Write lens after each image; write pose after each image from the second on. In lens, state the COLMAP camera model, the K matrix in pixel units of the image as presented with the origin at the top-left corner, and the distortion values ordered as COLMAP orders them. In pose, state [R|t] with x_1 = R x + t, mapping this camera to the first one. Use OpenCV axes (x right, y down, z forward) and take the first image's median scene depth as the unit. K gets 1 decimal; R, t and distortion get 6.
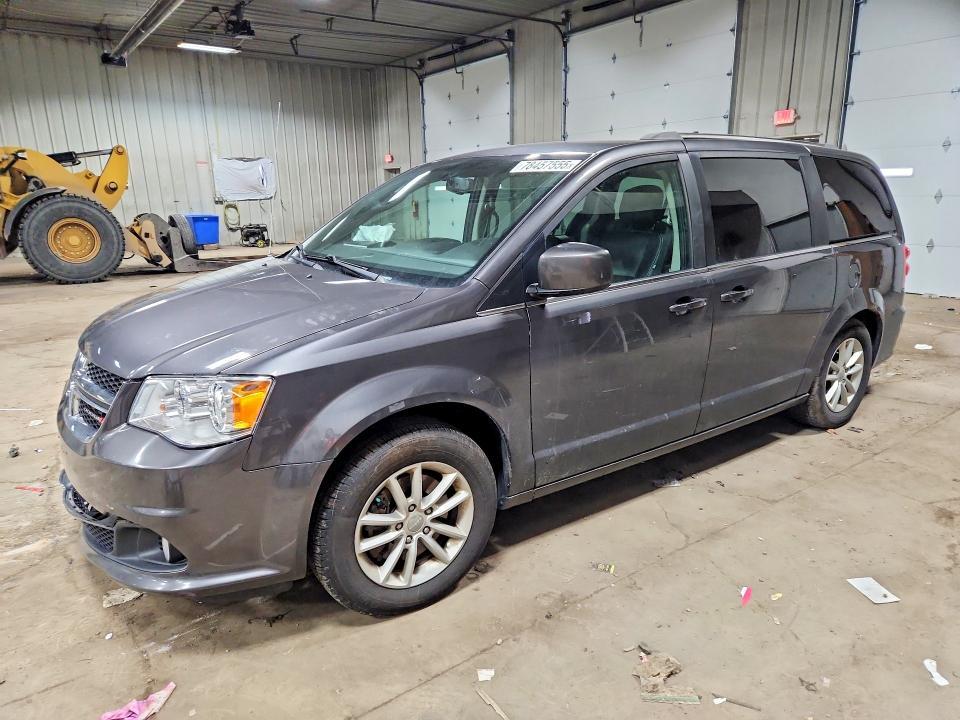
lens RADIAL K [[654.2, 0, 494.9], [0, 654.2, 358.6], [0, 0, 1]] dist [0.045869, -0.002945]
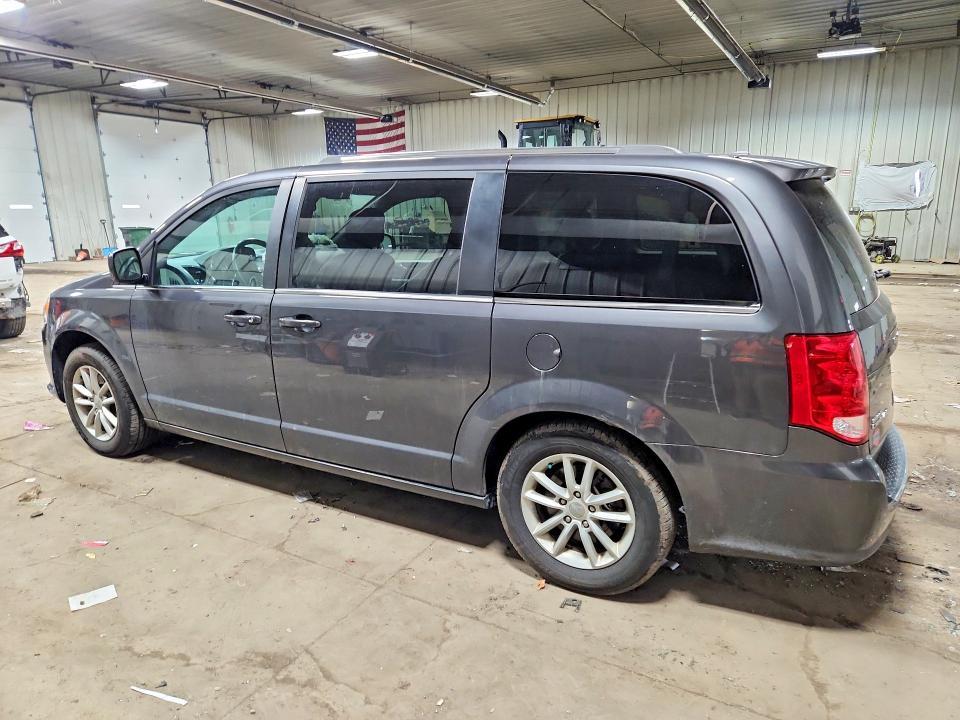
lens RADIAL K [[654.2, 0, 494.9], [0, 654.2, 358.6], [0, 0, 1]] dist [0.045869, -0.002945]
pose [[0.408026, 0.216396, -0.886954, 1.029257], [-0.225286, 0.965326, 0.131878, -0.182667], [0.884738, 0.146009, 0.442629, 0.641469]]
